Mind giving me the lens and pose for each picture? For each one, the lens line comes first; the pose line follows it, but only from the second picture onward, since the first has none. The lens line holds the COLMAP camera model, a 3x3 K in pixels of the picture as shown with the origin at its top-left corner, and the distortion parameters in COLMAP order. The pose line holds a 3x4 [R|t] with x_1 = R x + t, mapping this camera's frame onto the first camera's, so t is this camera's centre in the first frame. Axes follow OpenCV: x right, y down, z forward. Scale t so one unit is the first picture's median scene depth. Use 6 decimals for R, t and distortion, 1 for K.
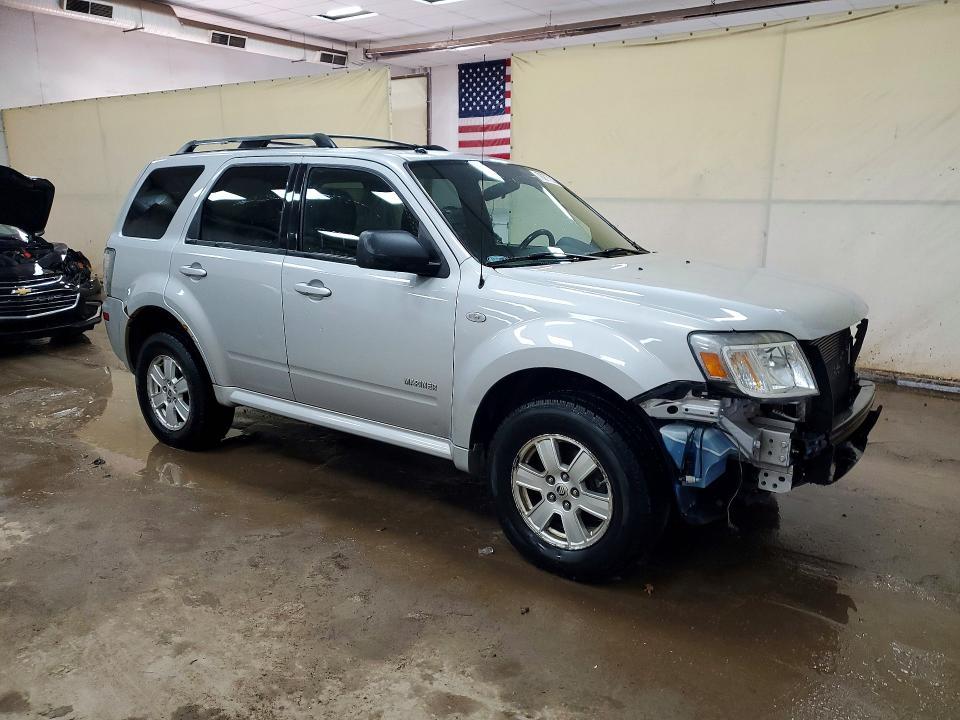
lens RADIAL K [[767.5, 0, 469.7], [0, 767.5, 359.8], [0, 0, 1]] dist [0.009742, 0.006053]
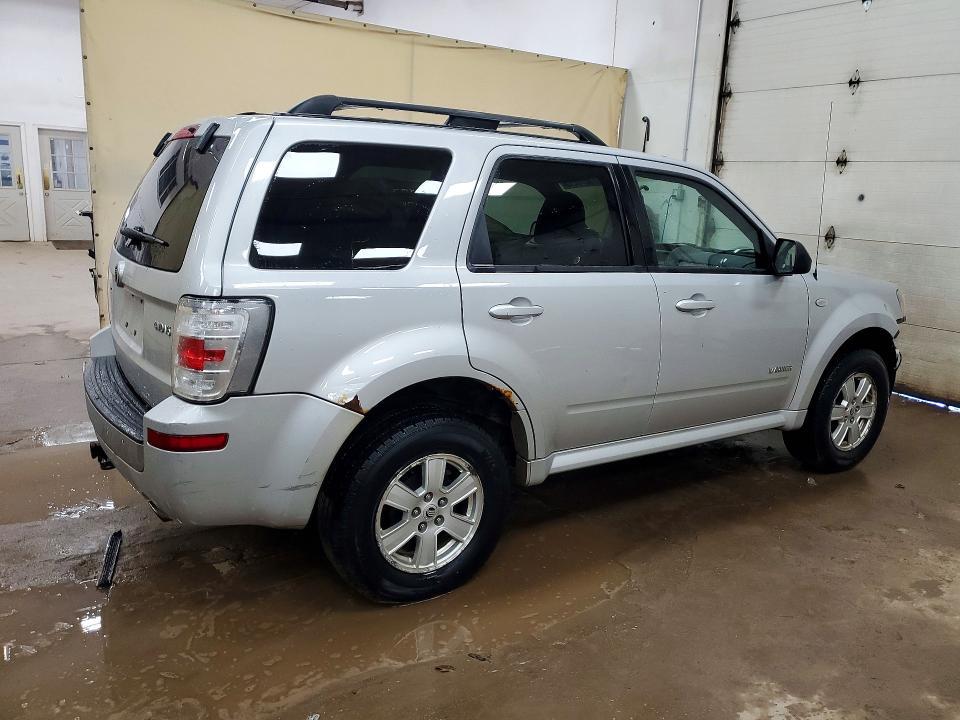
lens RADIAL K [[767.5, 0, 469.7], [0, 767.5, 359.8], [0, 0, 1]] dist [0.009742, 0.006053]
pose [[0.323487, -0.197736, 0.925341, -1.130725], [0.151011, 0.976176, 0.155808, -0.206270], [-0.934105, 0.089335, 0.345640, 0.898942]]
